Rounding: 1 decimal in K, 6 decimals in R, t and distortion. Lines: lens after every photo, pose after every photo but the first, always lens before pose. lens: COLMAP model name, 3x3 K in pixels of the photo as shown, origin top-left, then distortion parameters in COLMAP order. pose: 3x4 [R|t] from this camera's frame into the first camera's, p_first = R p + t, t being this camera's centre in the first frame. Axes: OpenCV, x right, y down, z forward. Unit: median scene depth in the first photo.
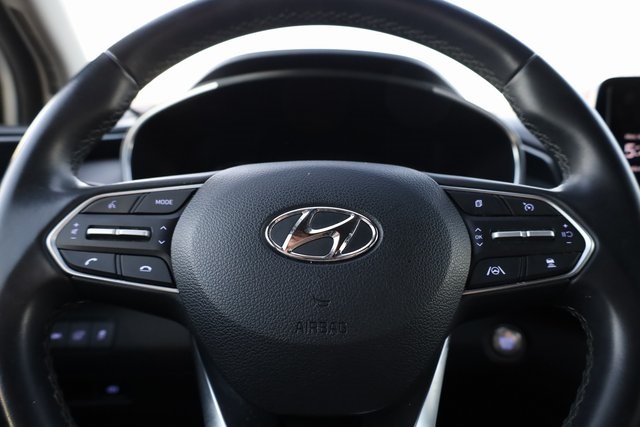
lens RADIAL K [[436.0, 0, 320.0], [0, 436.0, 213.5], [0, 0, 1]] dist [-0.004291, -0.001701]
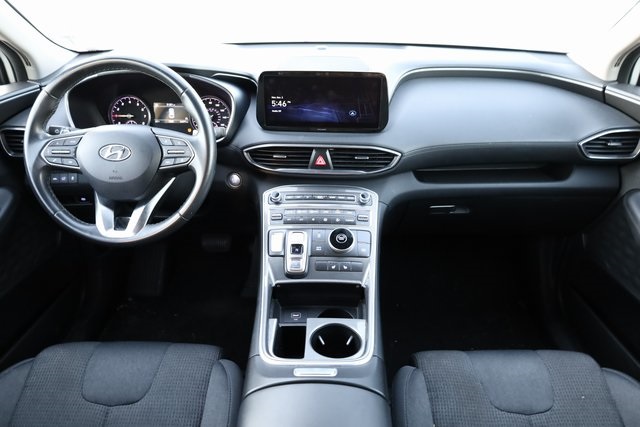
lens RADIAL K [[436.0, 0, 320.0], [0, 436.0, 213.5], [0, 0, 1]] dist [-0.004291, -0.001701]
pose [[0.999680, -0.006514, -0.024443, 1.666571], [0.014983, 0.931017, 0.364667, -0.722752], [0.020381, -0.364917, 0.930817, -2.344546]]
